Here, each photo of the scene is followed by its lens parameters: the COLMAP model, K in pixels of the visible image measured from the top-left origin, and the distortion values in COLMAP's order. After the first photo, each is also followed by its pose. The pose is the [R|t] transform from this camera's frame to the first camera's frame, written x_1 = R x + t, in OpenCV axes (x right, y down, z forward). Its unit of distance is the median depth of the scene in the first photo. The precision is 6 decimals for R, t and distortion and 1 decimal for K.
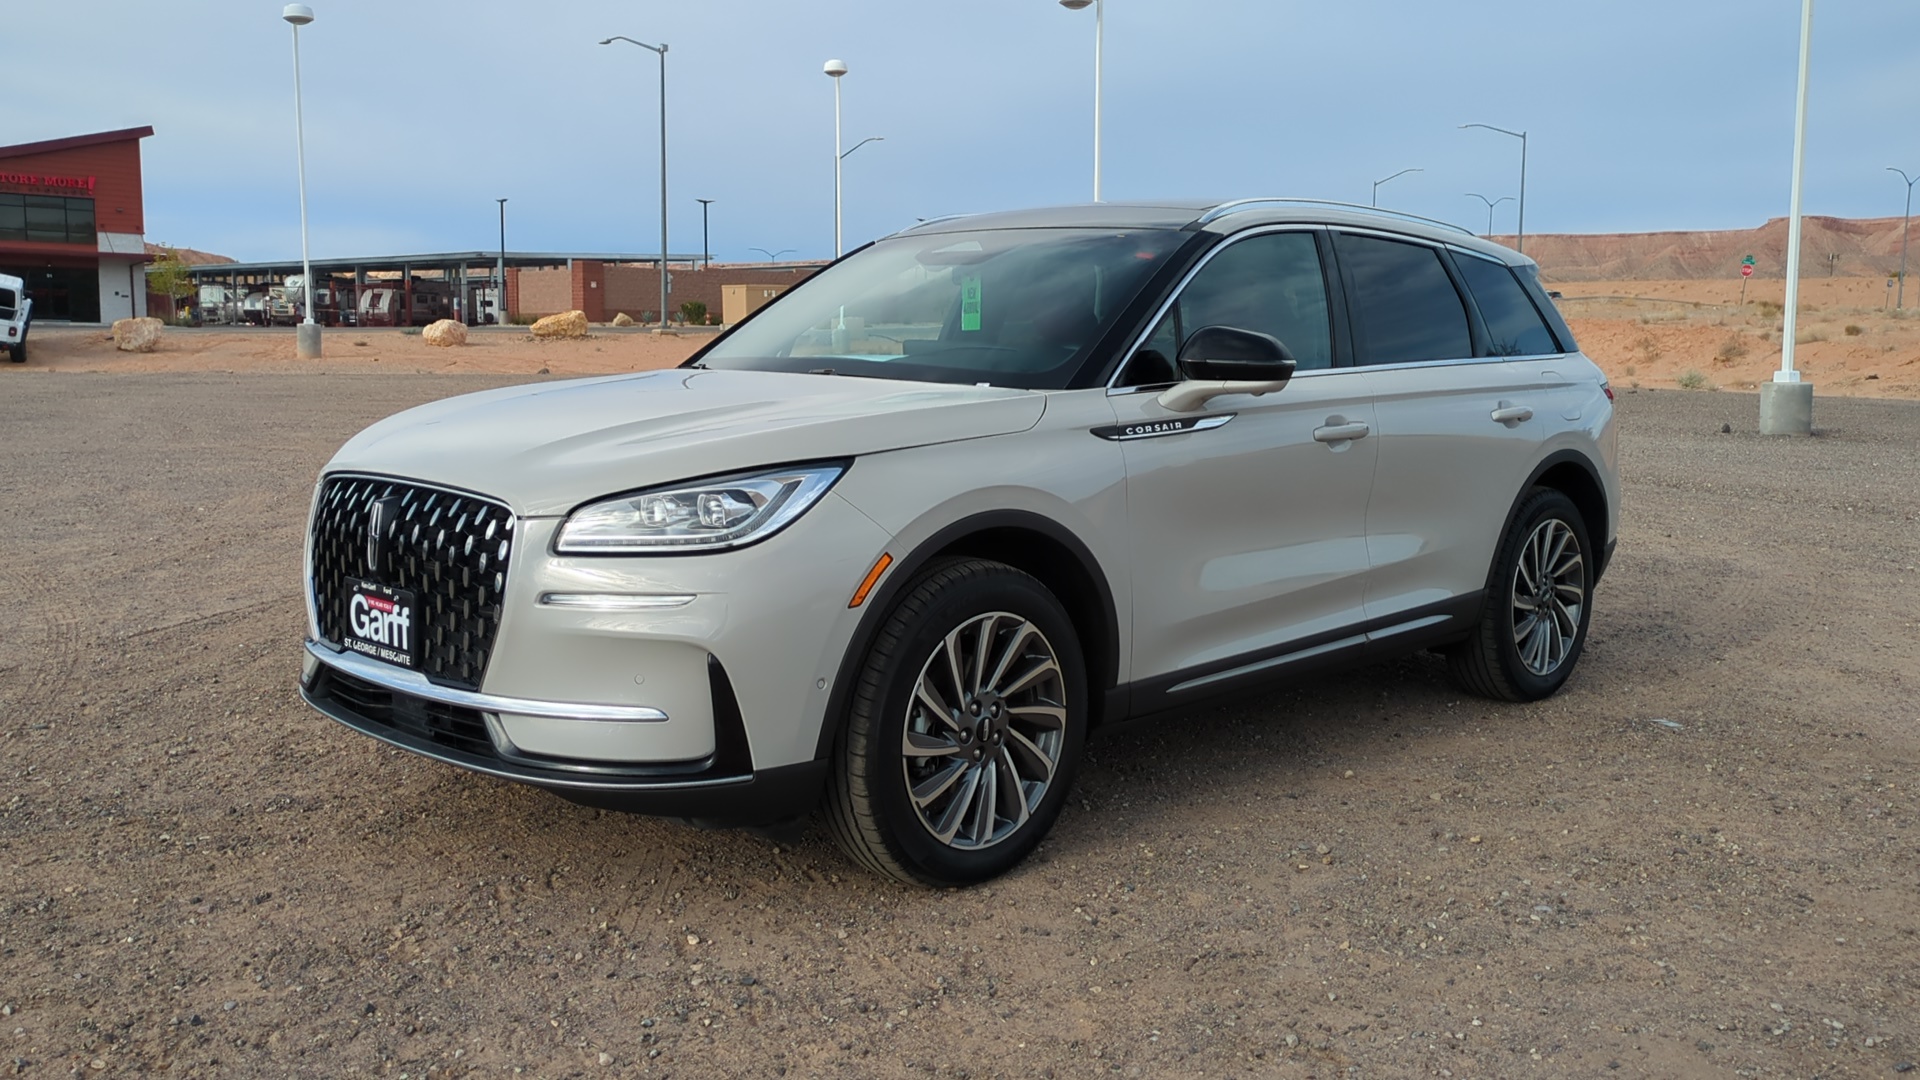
lens RADIAL K [[1673.7, 0, 974.8], [0, 1673.7, 534.4], [0, 0, 1]] dist [0.049469, -0.010747]
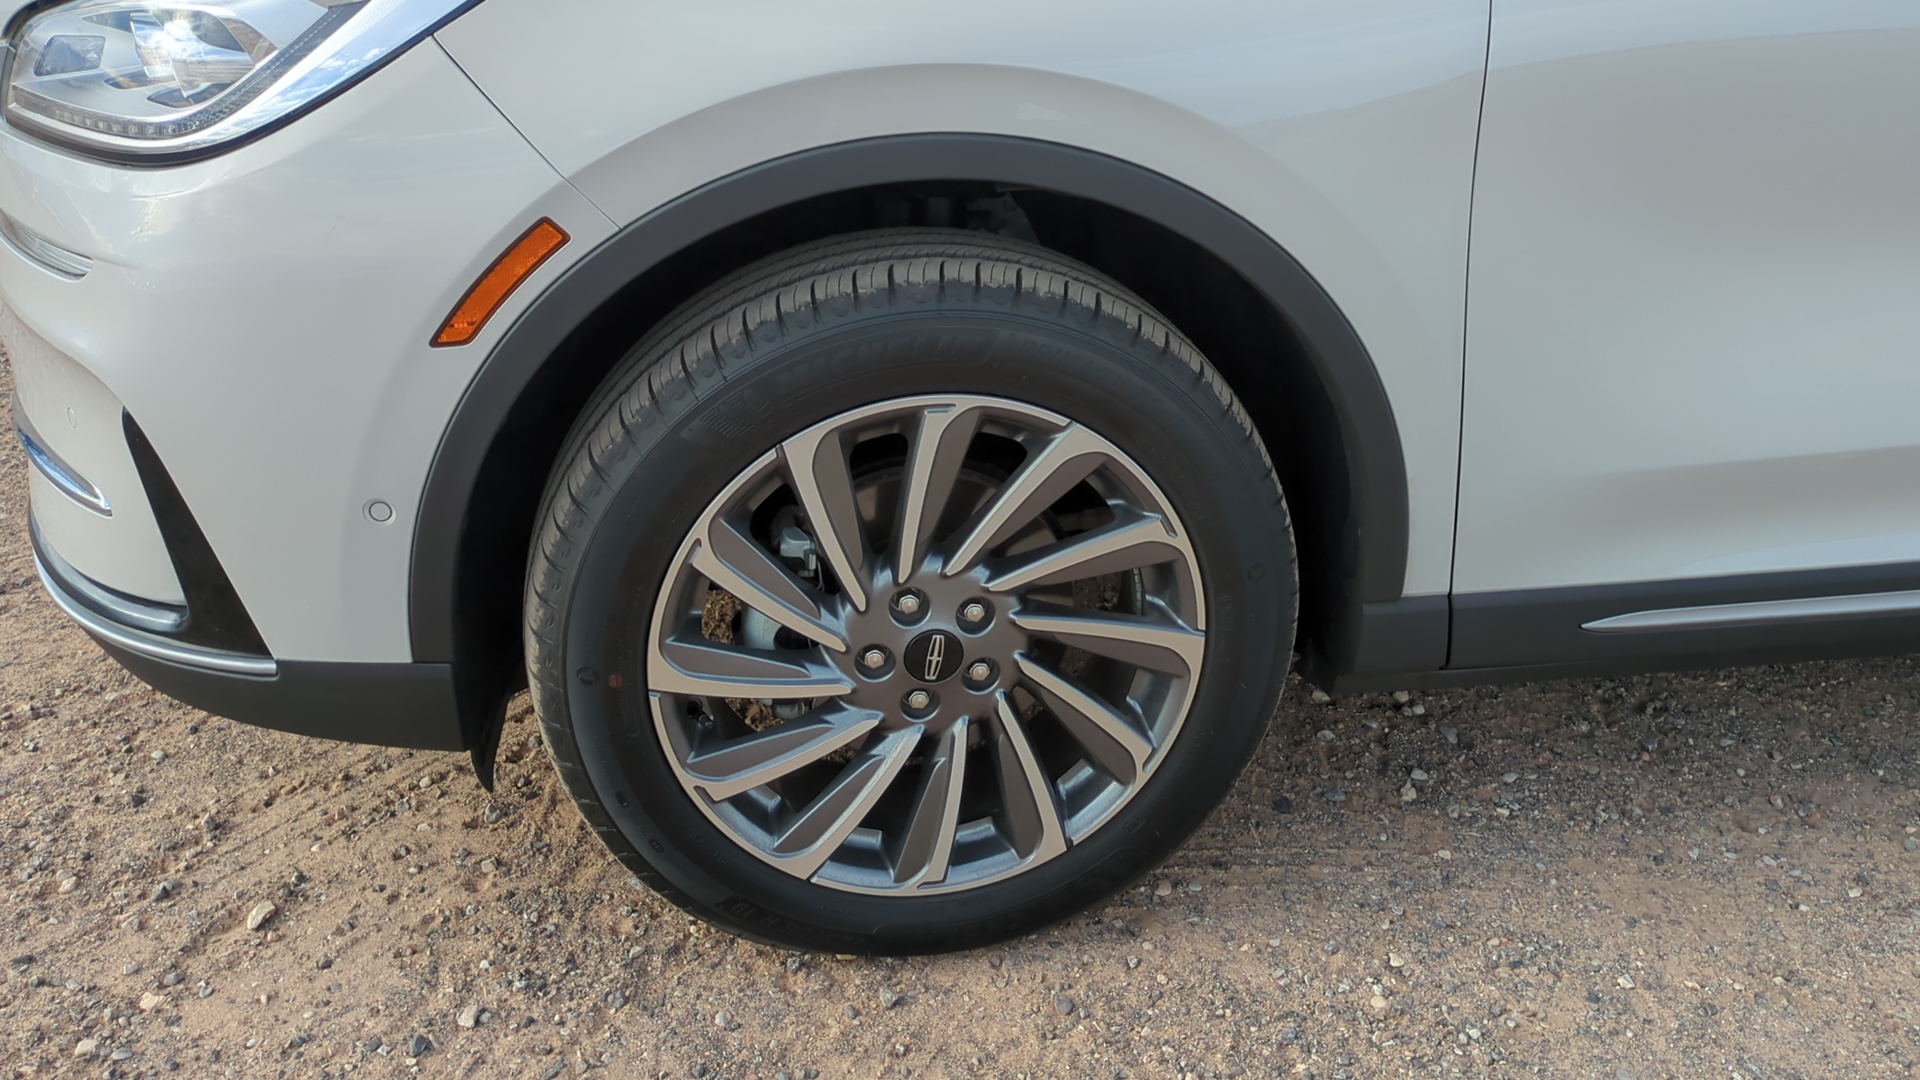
lens RADIAL K [[1673.7, 0, 974.8], [0, 1673.7, 534.4], [0, 0, 1]] dist [0.049469, -0.010747]
pose [[0.809026, 0.252318, -0.530861, 0.165560], [-0.086869, 0.944582, 0.316572, -0.034574], [0.581318, -0.210000, 0.786110, 0.479261]]
